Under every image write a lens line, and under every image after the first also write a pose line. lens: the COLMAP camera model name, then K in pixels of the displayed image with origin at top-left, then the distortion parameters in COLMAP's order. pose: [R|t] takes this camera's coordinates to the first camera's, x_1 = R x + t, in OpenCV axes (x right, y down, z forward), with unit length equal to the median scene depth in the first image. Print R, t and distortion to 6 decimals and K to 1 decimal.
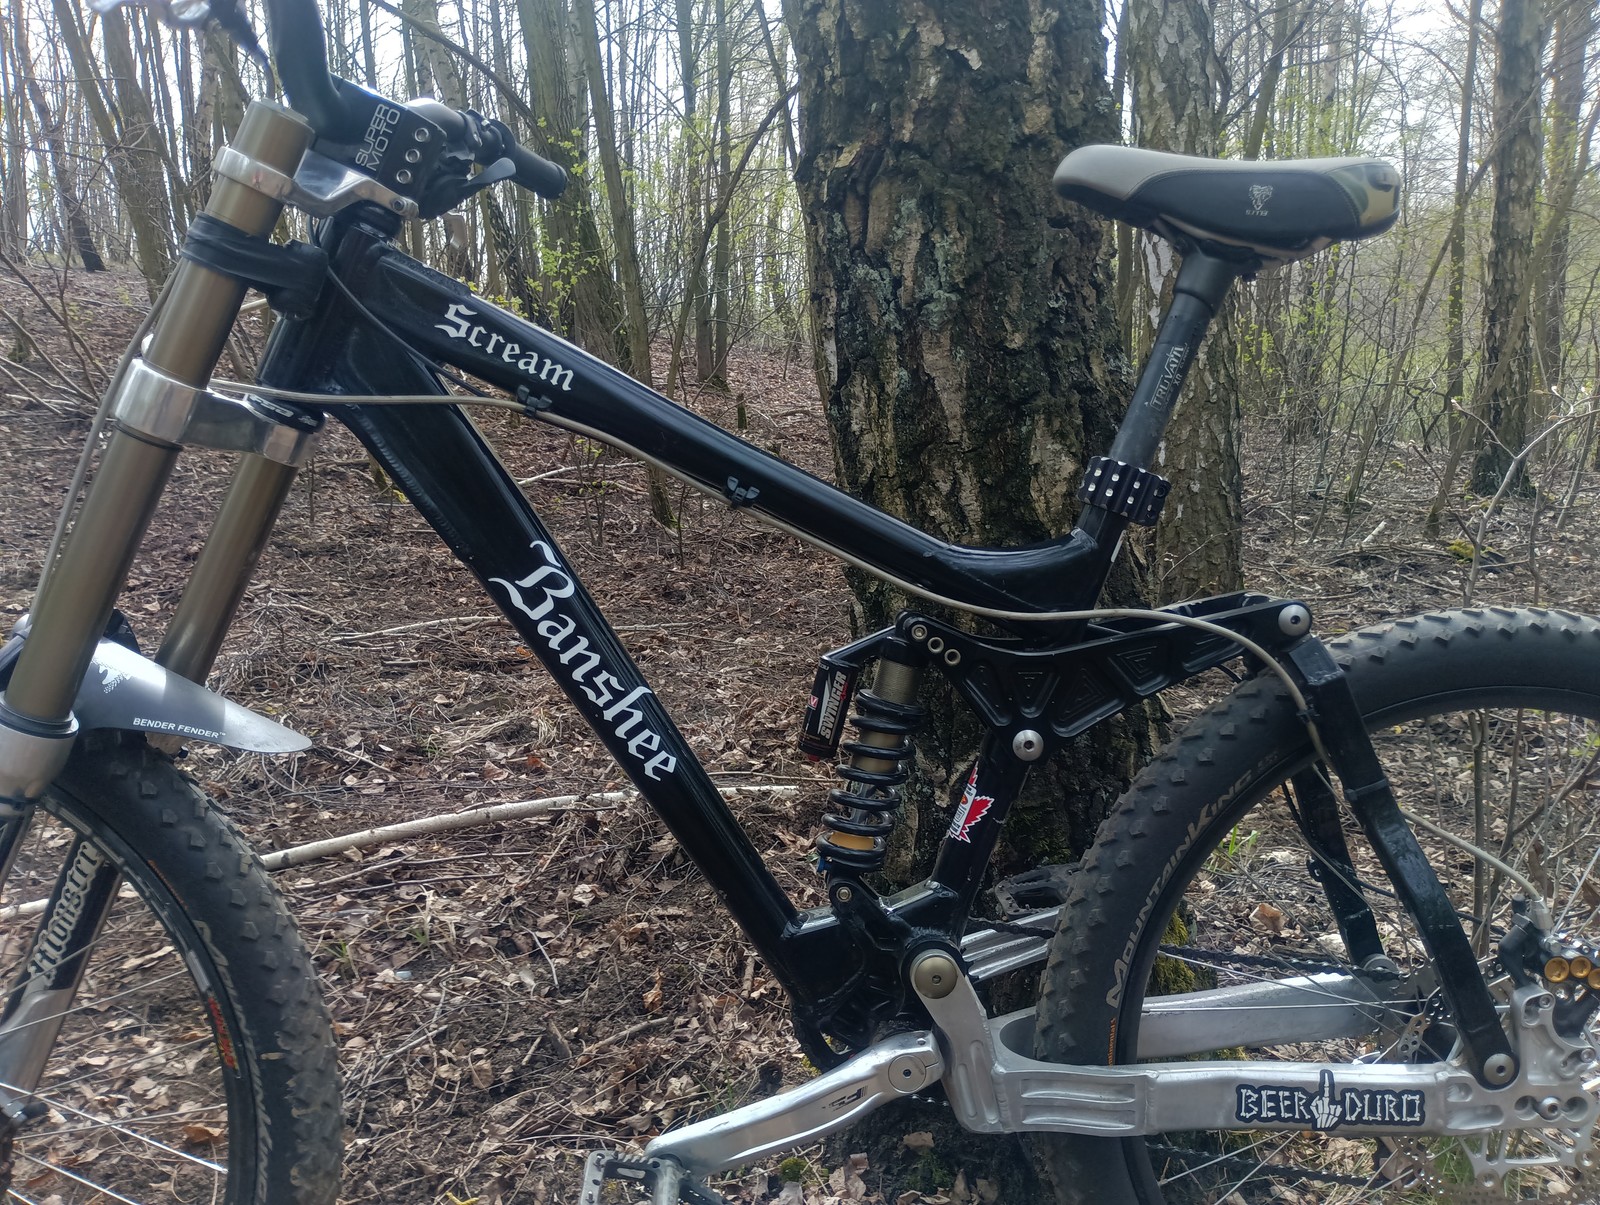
lens RADIAL K [[1299.1, 0, 791.1], [0, 1299.1, 593.6], [0, 0, 1]] dist [0.143421, -0.280760]
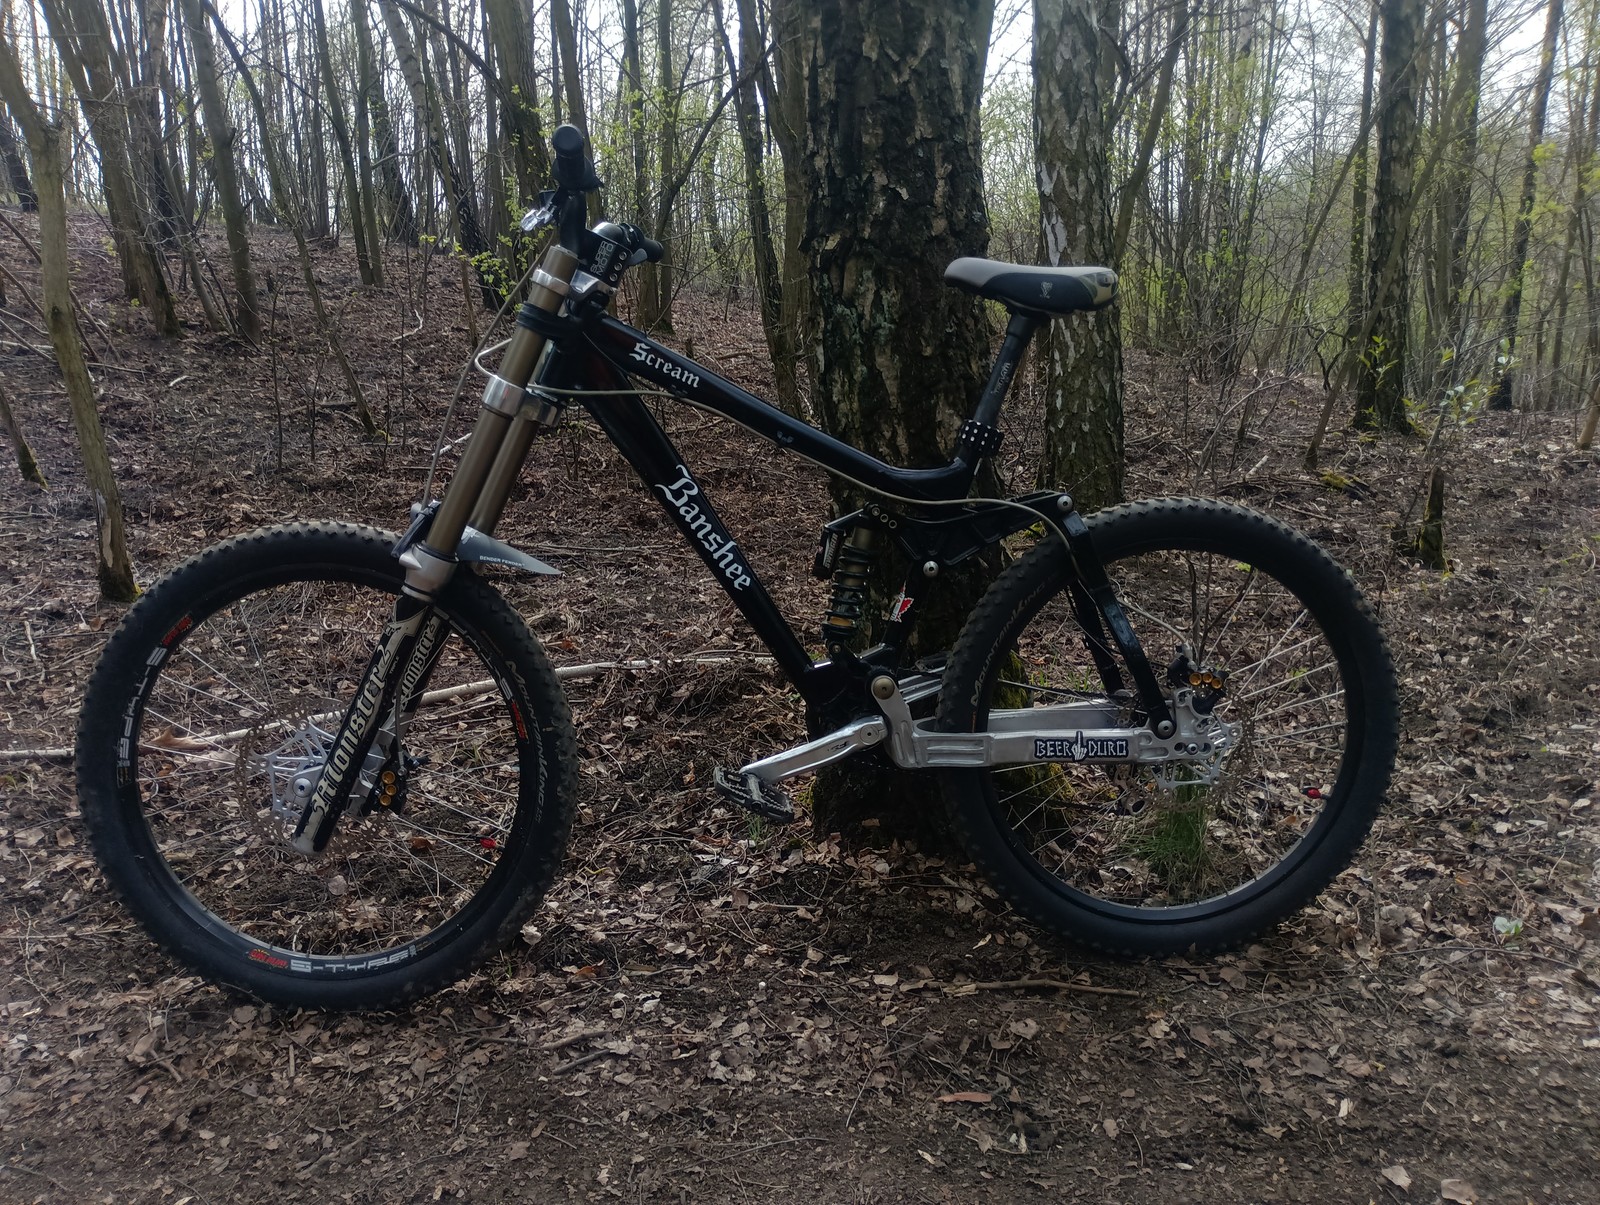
lens RADIAL K [[1287.5, 0, 786.6], [0, 1287.5, 608.3], [0, 0, 1]] dist [0.125372, -0.237418]
pose [[0.998887, -0.009725, 0.046163, -0.092396], [0.006954, 0.998186, 0.059803, 0.042669], [-0.046661, -0.059415, 0.997142, -0.679604]]
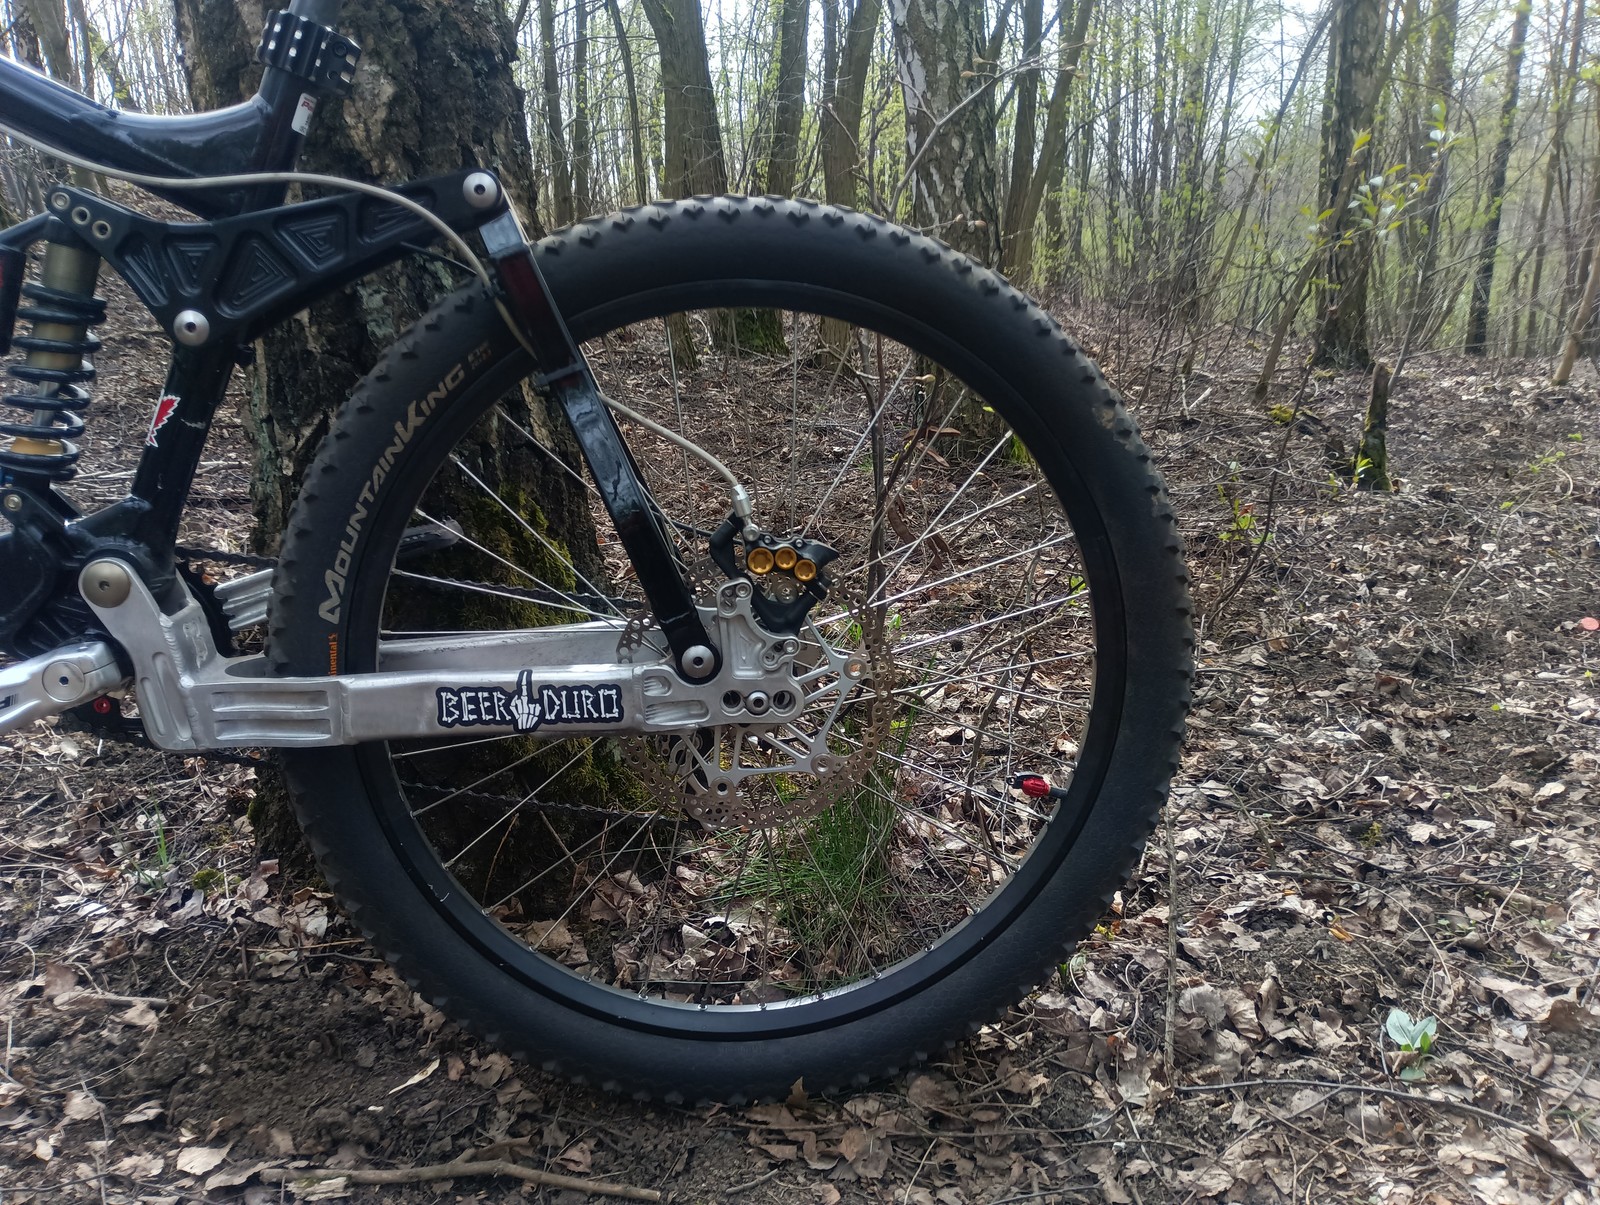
lens RADIAL K [[1299.1, 0, 791.1], [0, 1299.1, 593.6], [0, 0, 1]] dist [0.143421, -0.280760]
pose [[0.997669, -0.015772, 0.066398, 0.399463], [0.010929, 0.997295, 0.072683, 0.178047], [-0.067365, -0.071788, 0.995142, 0.031959]]
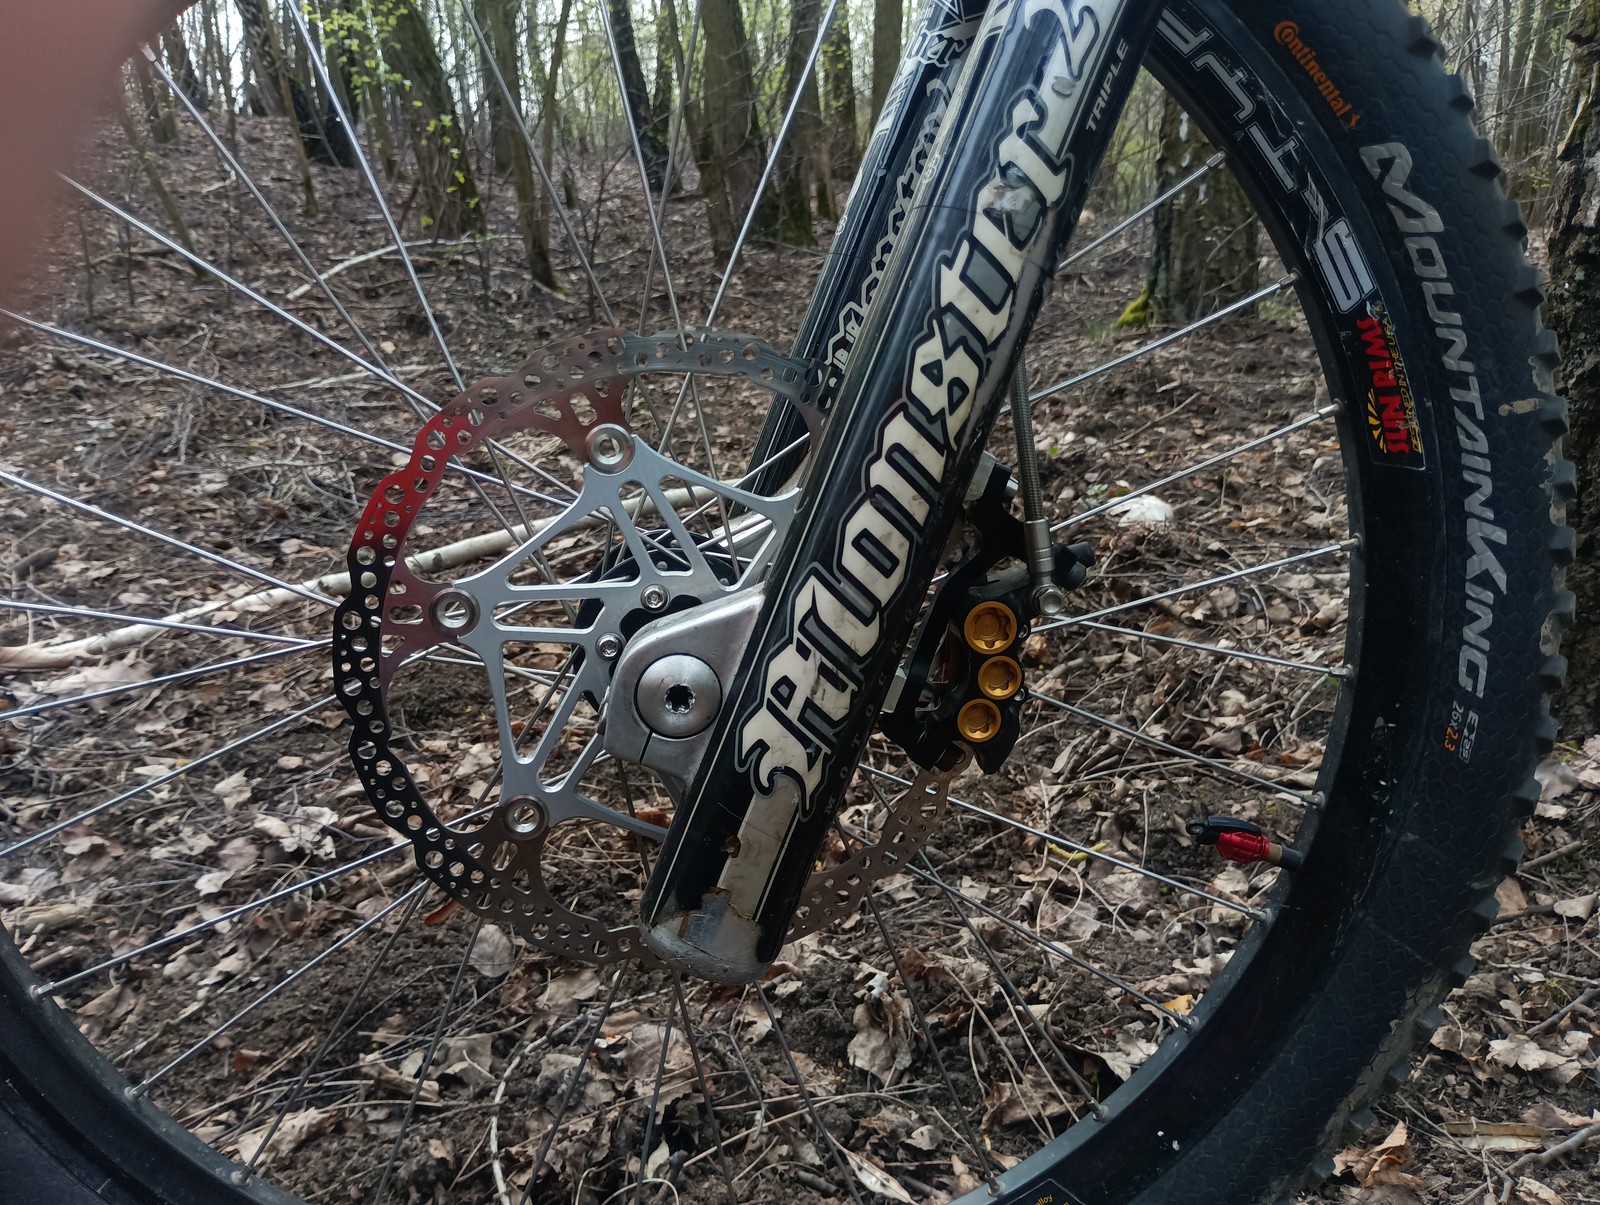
lens RADIAL K [[1314.1, 0, 794.6], [0, 1314.1, 593.7], [0, 0, 1]] dist [0.136078, -0.289067]
pose [[0.982696, -0.092746, 0.160336, -0.559162], [0.071575, 0.988512, 0.133124, 0.244275], [-0.170841, -0.119344, 0.978044, 0.385587]]
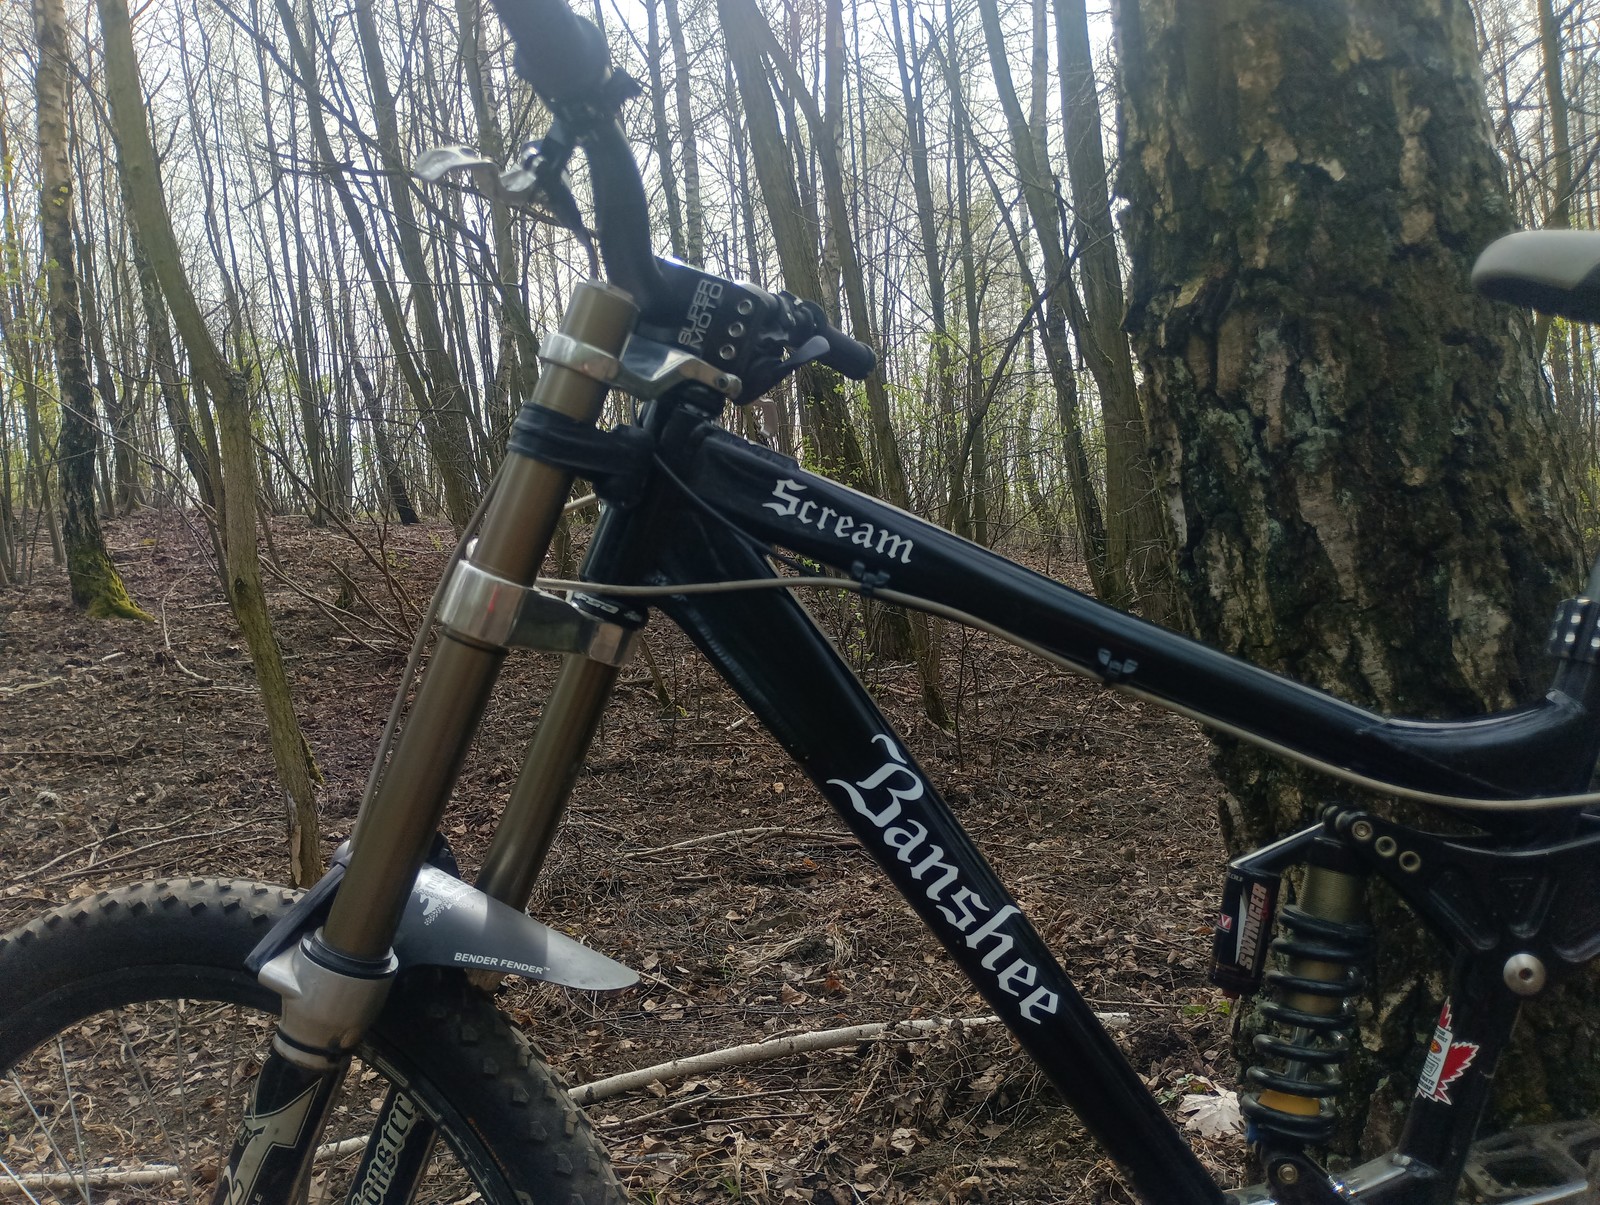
lens RADIAL K [[1299.1, 0, 791.1], [0, 1299.1, 593.6], [0, 0, 1]] dist [0.143421, -0.280760]
pose [[0.978609, -0.067048, -0.194496, -0.055903], [0.036028, 0.986645, -0.158850, 0.001977], [0.202549, 0.148444, 0.967956, 0.095490]]
